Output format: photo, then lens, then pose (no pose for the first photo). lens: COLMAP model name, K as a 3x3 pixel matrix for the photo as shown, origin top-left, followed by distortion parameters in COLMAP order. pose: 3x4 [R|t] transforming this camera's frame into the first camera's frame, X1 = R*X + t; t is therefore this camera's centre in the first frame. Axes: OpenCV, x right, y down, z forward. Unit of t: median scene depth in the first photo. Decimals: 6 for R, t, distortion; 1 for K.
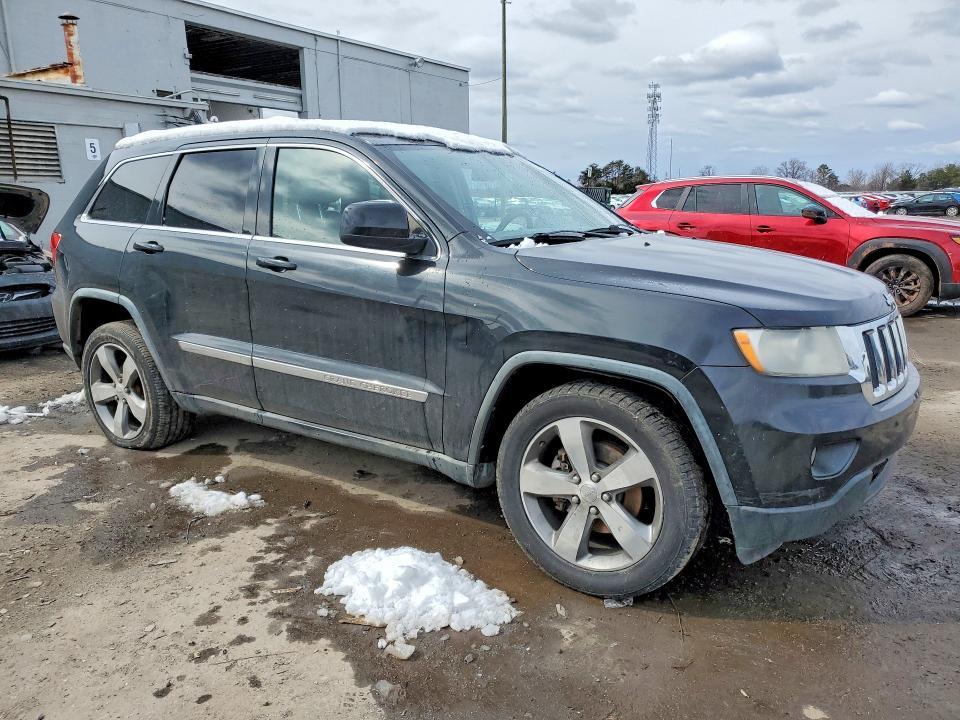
lens RADIAL K [[691.7, 0, 480.0], [0, 691.7, 360.0], [0, 0, 1]] dist [0.017594, 0.001464]
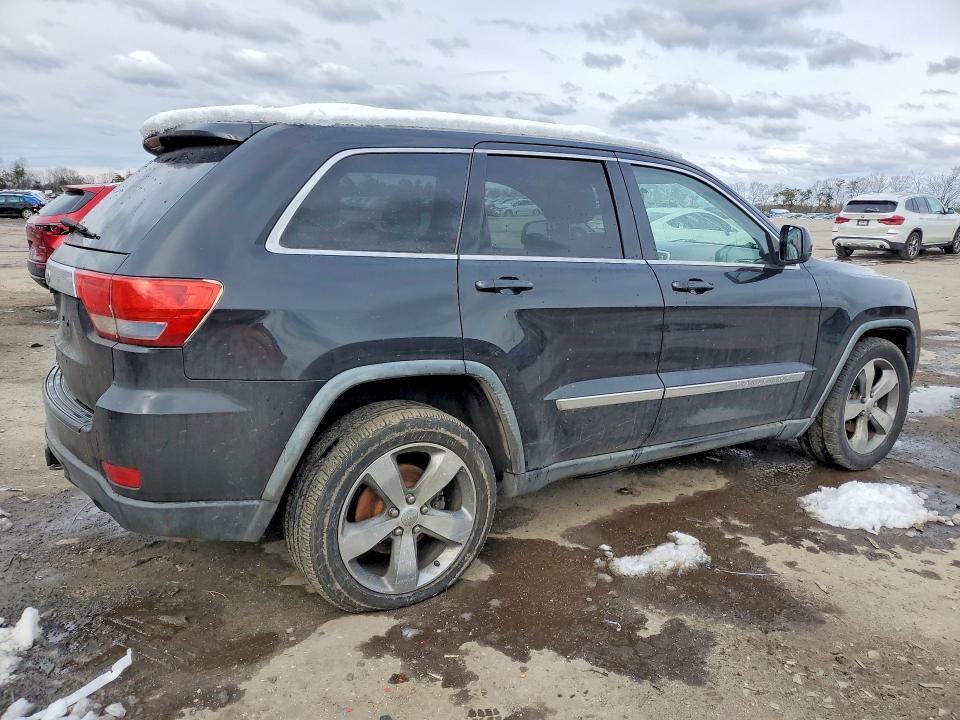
lens RADIAL K [[691.7, 0, 480.0], [0, 691.7, 360.0], [0, 0, 1]] dist [0.017594, 0.001464]
pose [[0.448386, -0.173038, 0.876931, -1.158238], [0.186676, 0.977577, 0.097447, -0.165829], [-0.874129, 0.120008, 0.470633, 0.716632]]
